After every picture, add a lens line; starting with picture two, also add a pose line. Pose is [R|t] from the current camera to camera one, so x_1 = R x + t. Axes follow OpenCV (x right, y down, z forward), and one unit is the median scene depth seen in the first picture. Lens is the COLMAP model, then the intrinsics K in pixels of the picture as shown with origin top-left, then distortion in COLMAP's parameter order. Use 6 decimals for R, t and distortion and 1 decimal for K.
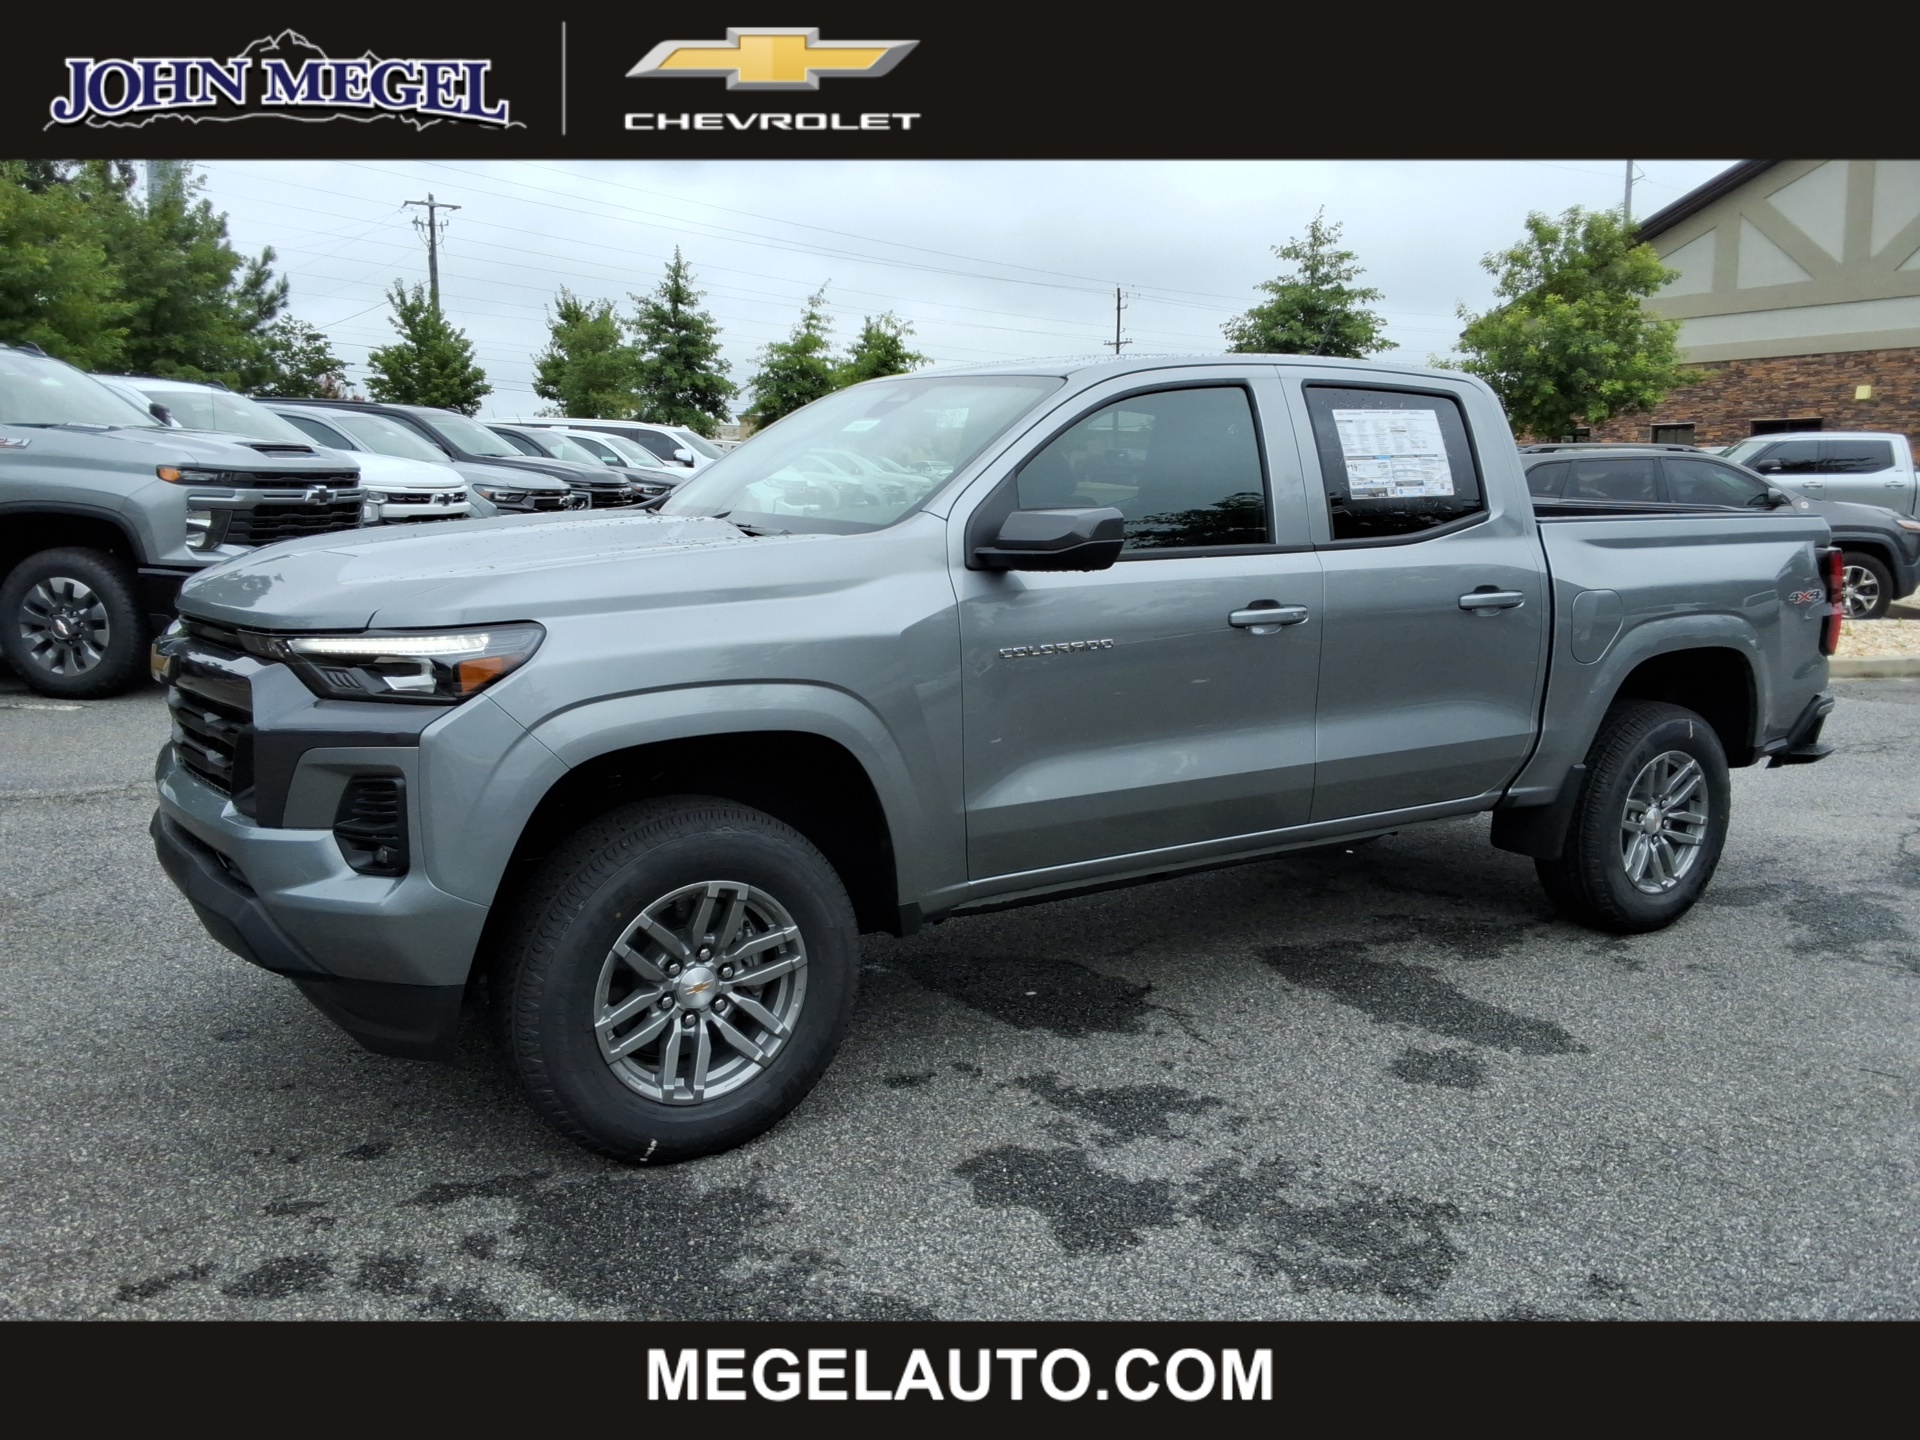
lens RADIAL K [[1532.0, 0, 970.4], [0, 1532.0, 708.1], [0, 0, 1]] dist [0.131983, -0.213034]
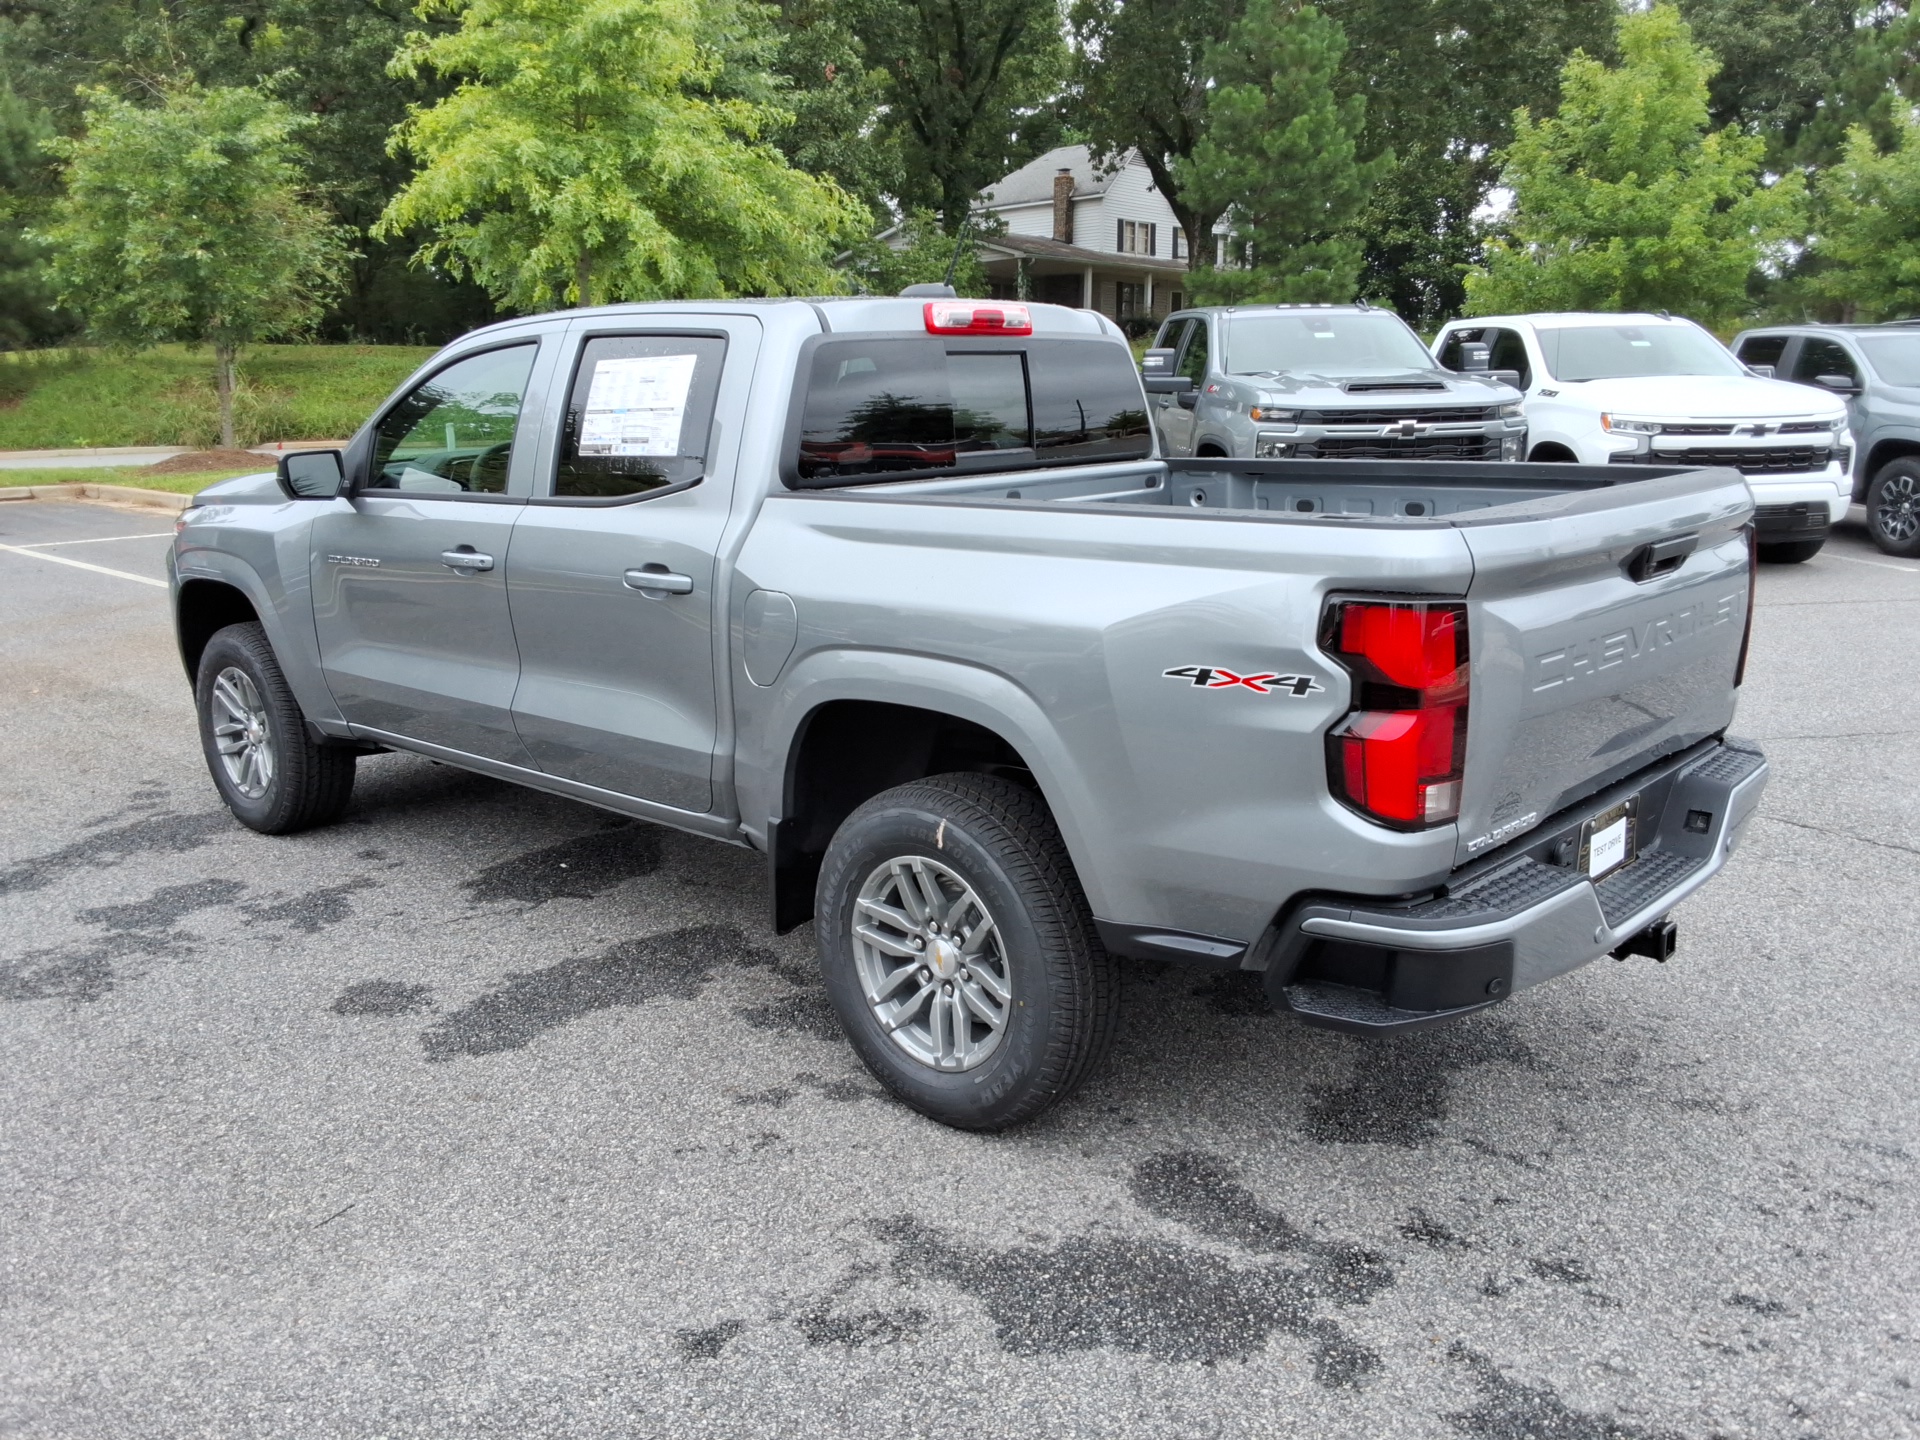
lens RADIAL K [[1528.9, 0, 972.6], [0, 1528.9, 709.5], [0, 0, 1]] dist [0.117866, -0.171640]
pose [[0.242295, 0.182132, -0.952954, 0.104669], [-0.131468, 0.979326, 0.153745, -0.013410], [0.961254, 0.088031, 0.261230, 0.083600]]
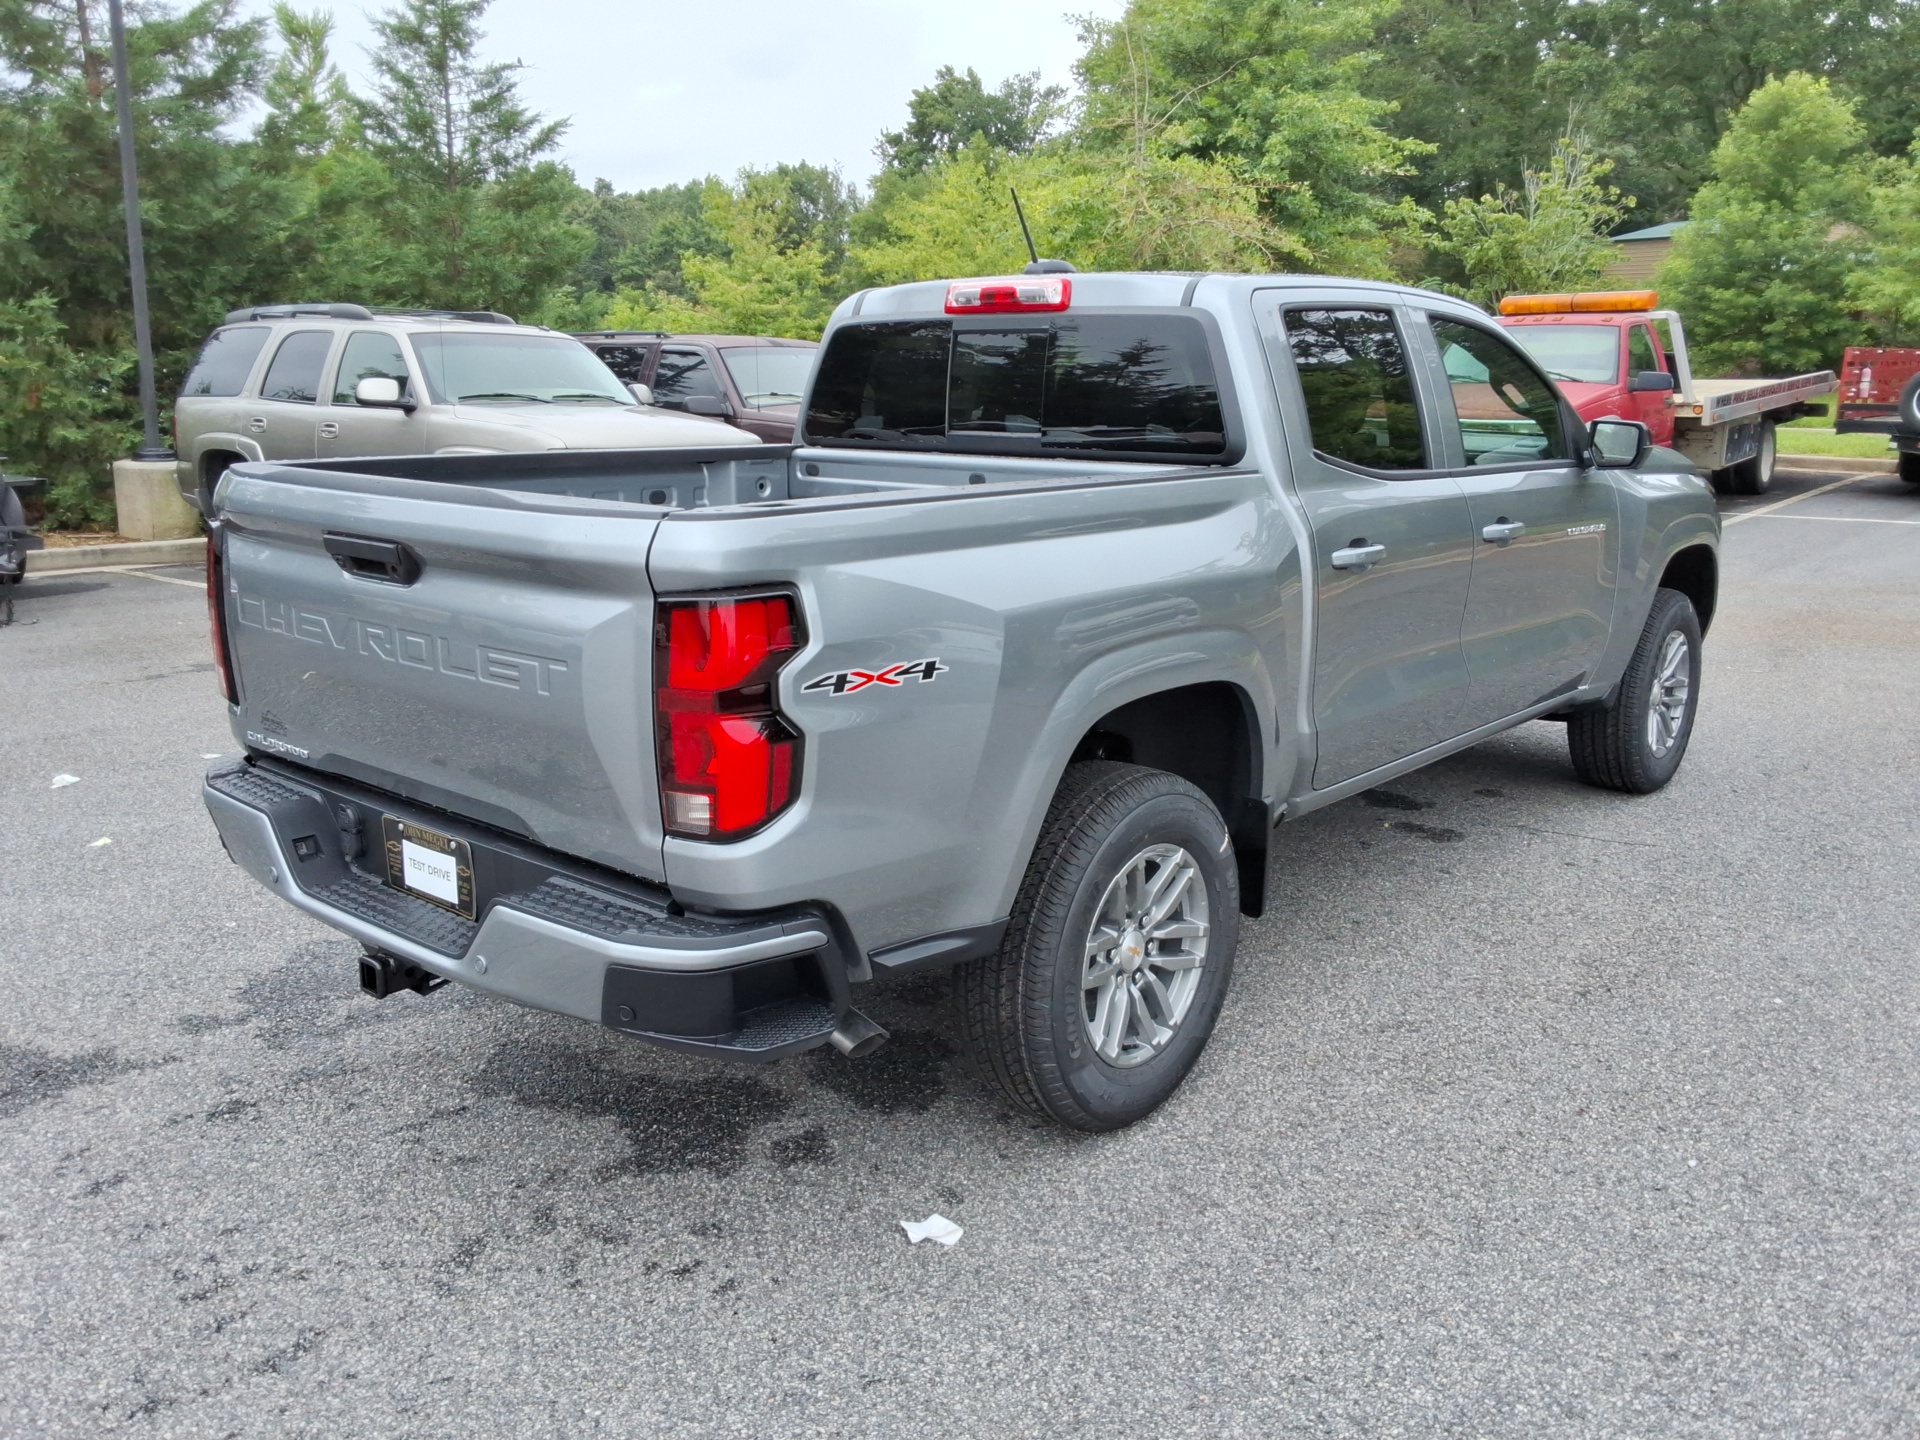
lens RADIAL K [[1528.9, 0, 972.6], [0, 1528.9, 709.5], [0, 0, 1]] dist [0.117866, -0.171640]
pose [[-0.961095, 0.035033, -0.273988, 0.048375], [-0.067957, 0.931447, 0.357476, -0.029356], [0.267729, 0.362187, -0.892828, 0.179954]]
